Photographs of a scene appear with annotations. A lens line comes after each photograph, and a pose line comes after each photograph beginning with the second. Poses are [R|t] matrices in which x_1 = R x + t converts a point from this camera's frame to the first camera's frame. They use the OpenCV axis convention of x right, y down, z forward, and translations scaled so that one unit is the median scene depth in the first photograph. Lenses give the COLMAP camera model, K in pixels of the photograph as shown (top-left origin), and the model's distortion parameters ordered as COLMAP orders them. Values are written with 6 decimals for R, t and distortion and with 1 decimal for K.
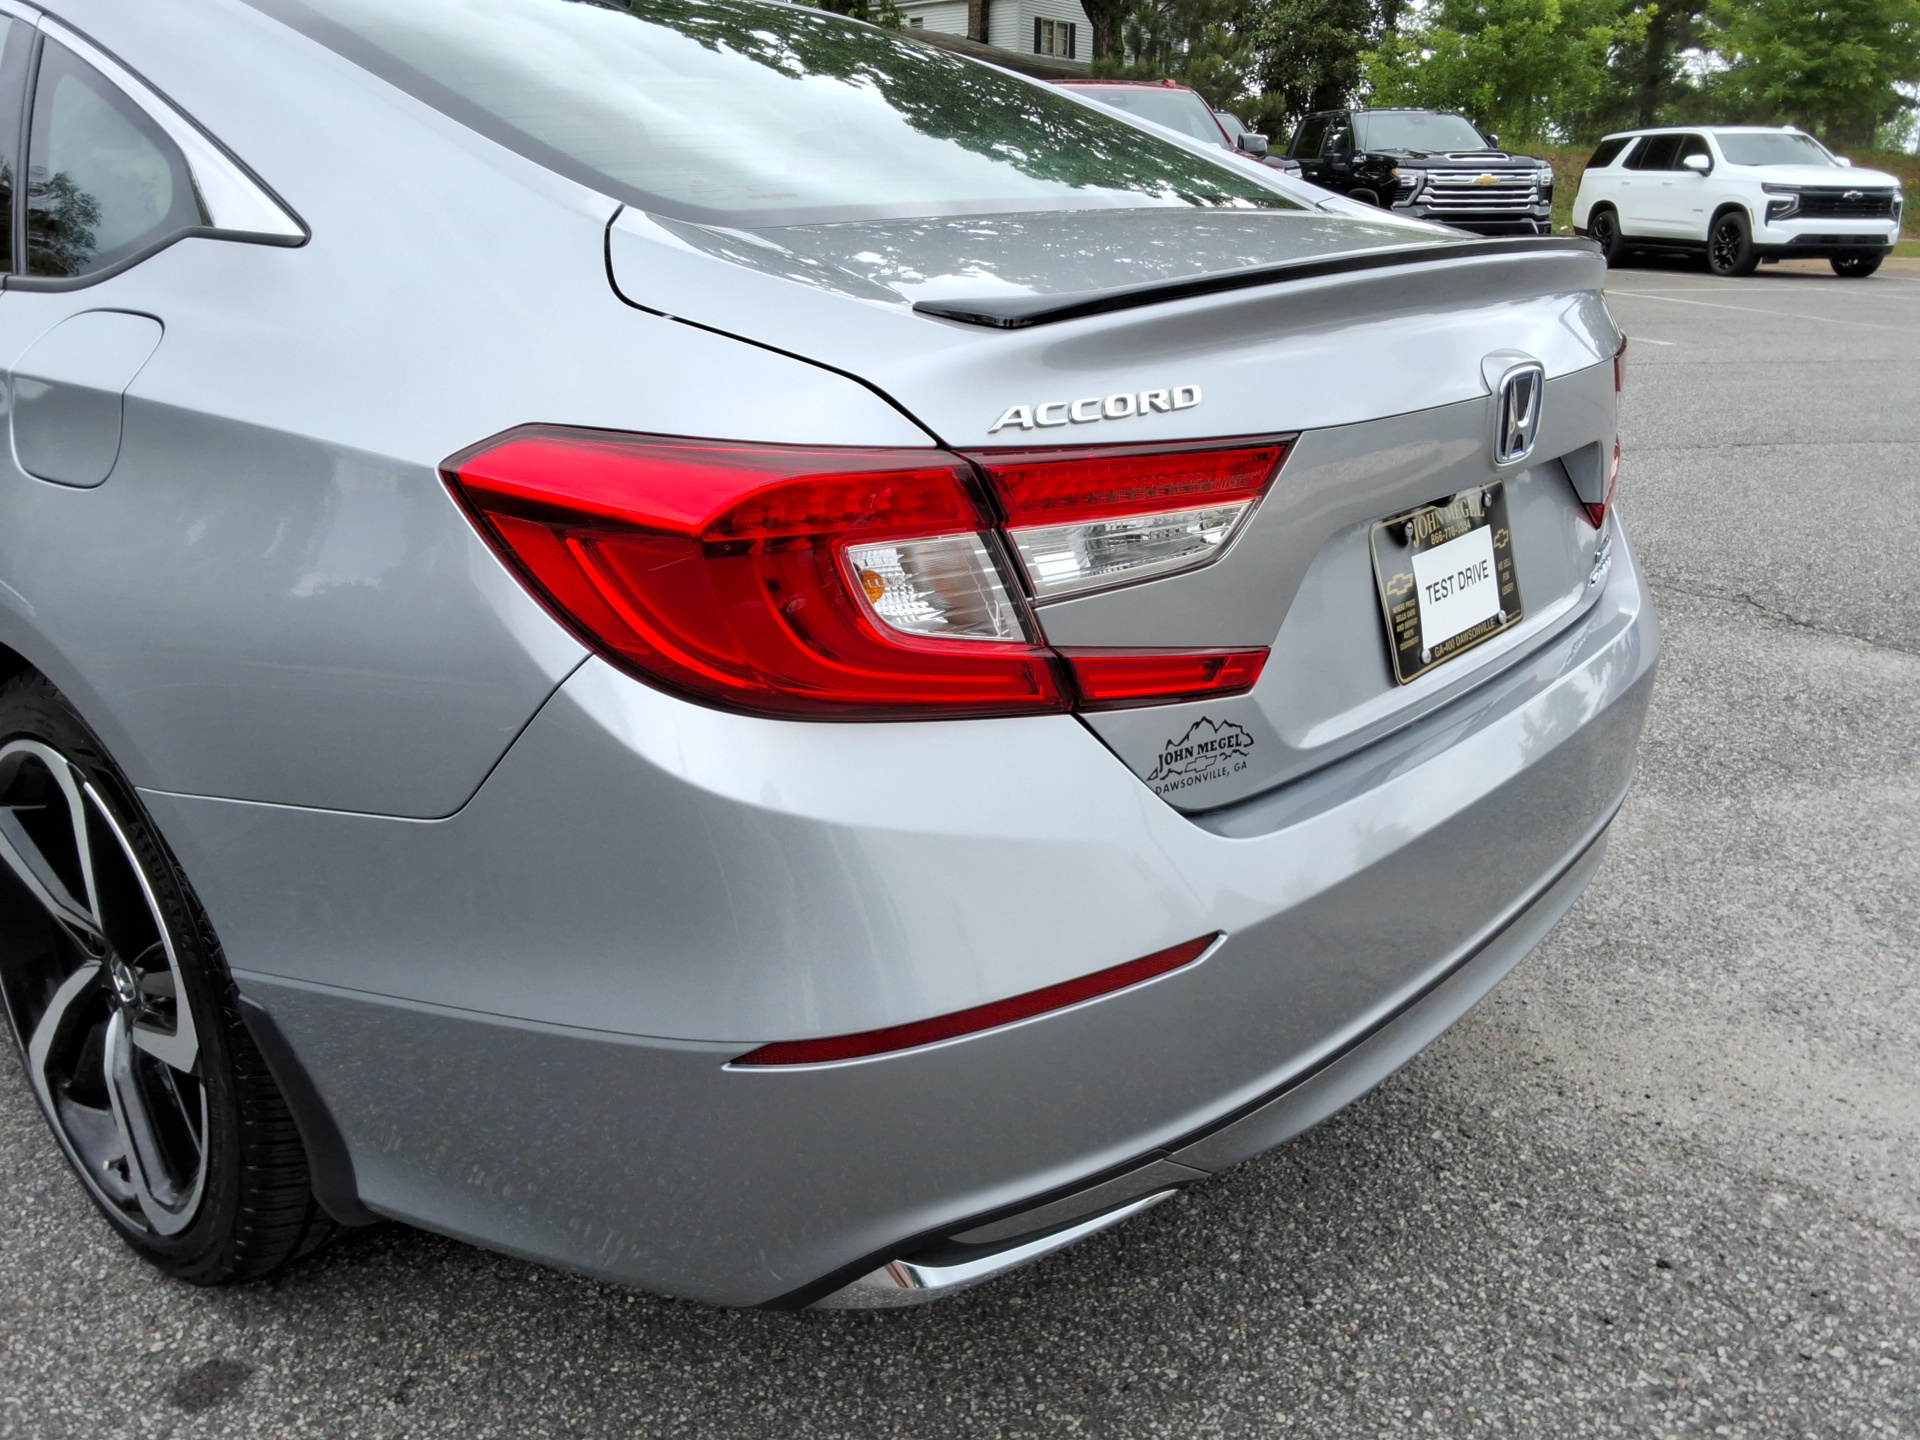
lens RADIAL K [[1550.2, 0, 978.4], [0, 1550.2, 696.5], [0, 0, 1]] dist [0.112249, -0.182803]
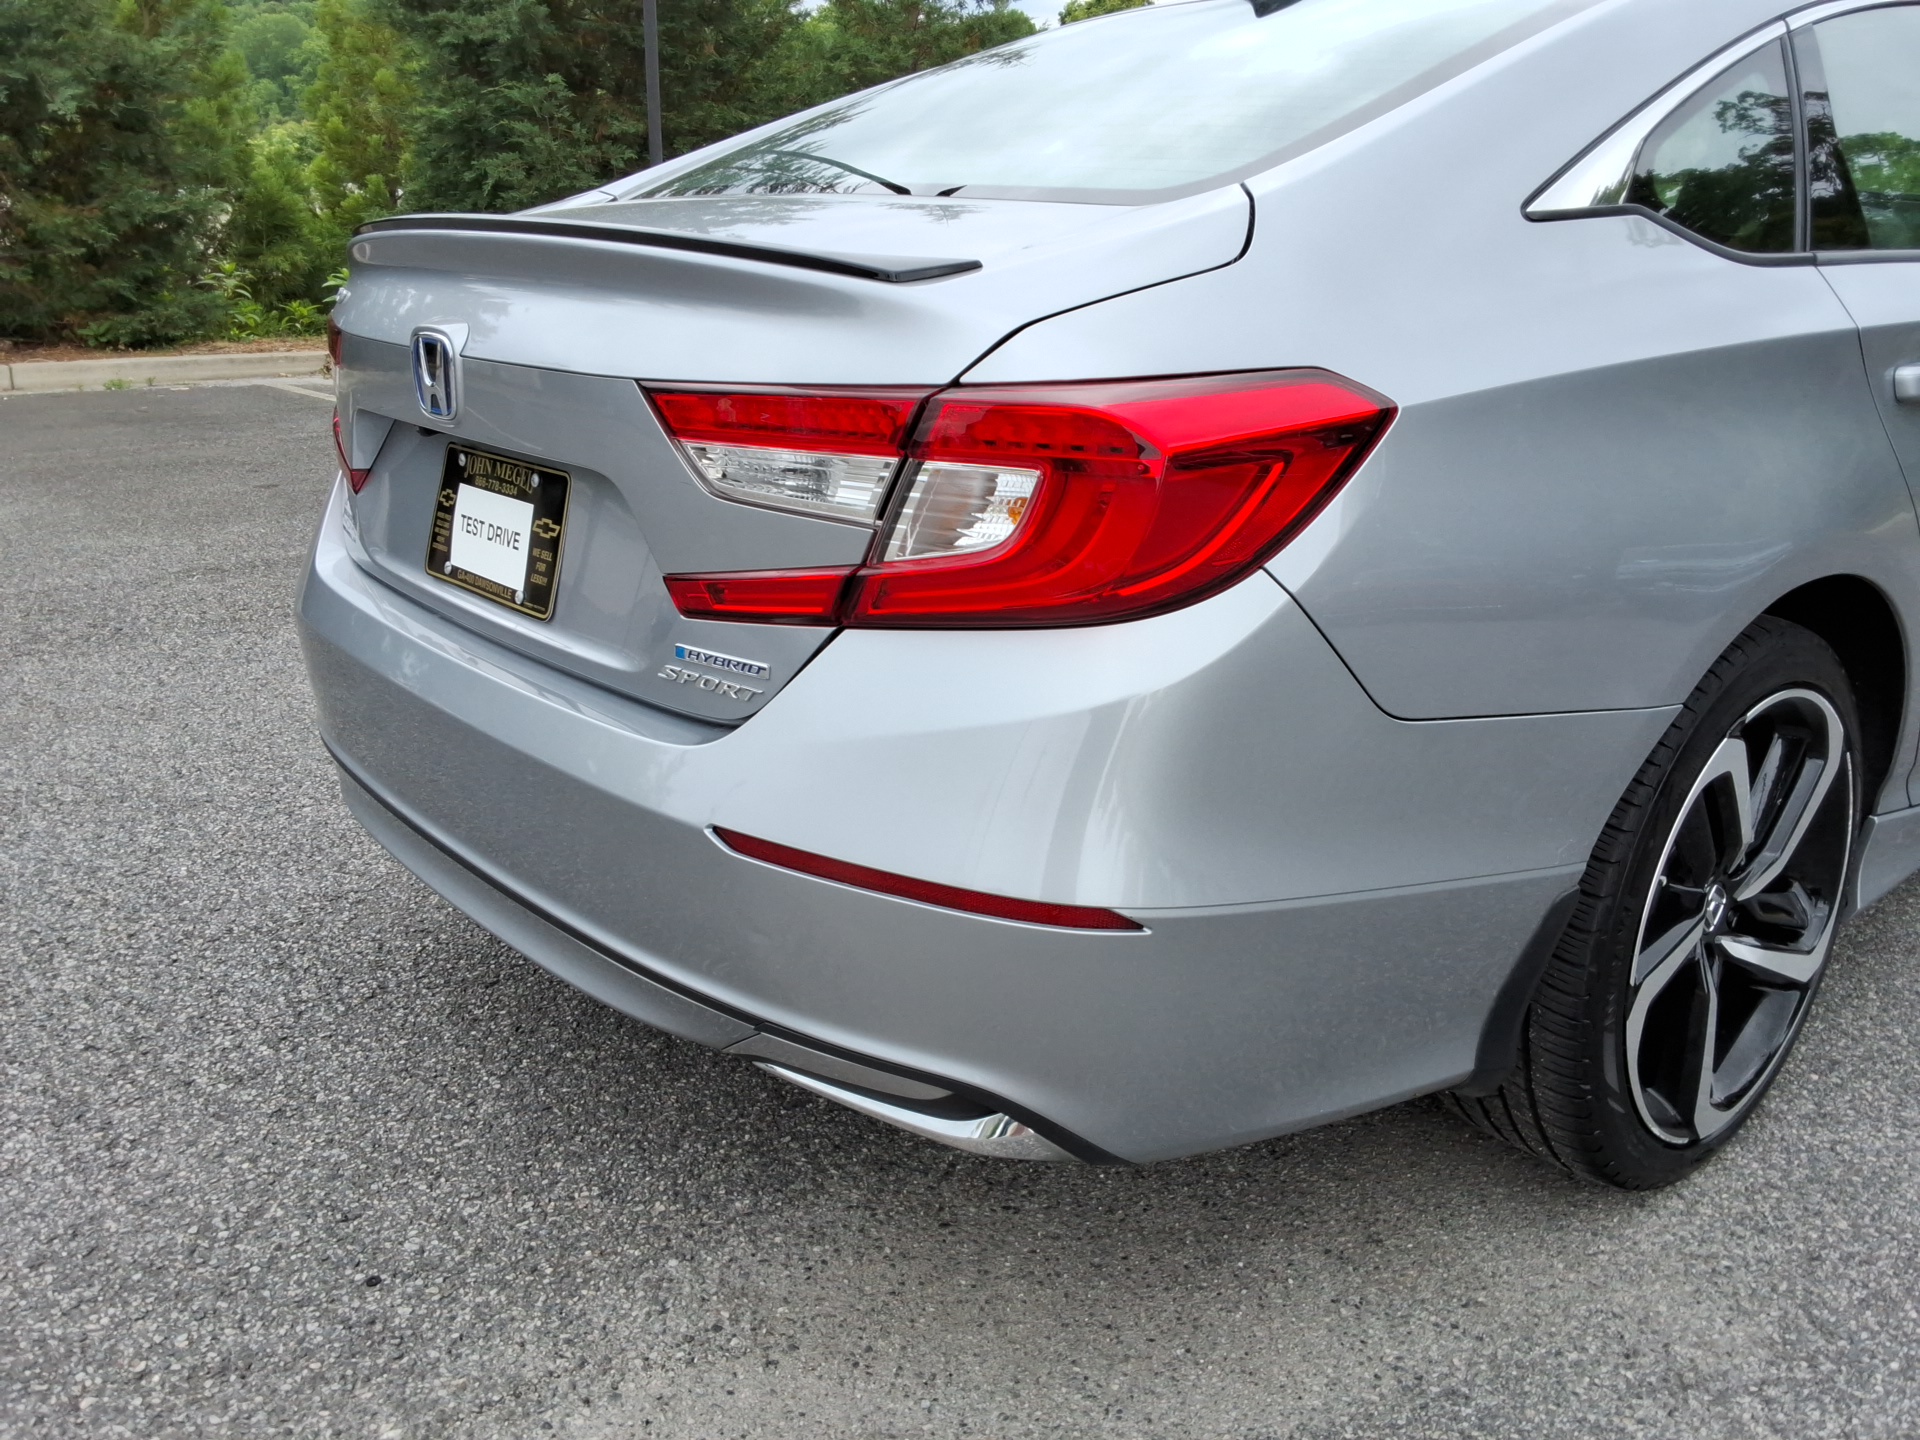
lens RADIAL K [[1566.1, 0, 960.2], [0, 1566.1, 695.7], [0, 0, 1]] dist [0.128439, -0.196302]
pose [[-0.188930, 0.289718, -0.938280, 1.245475], [-0.303859, 0.891346, 0.336410, -0.419844], [0.933796, 0.348663, -0.080368, 1.358991]]
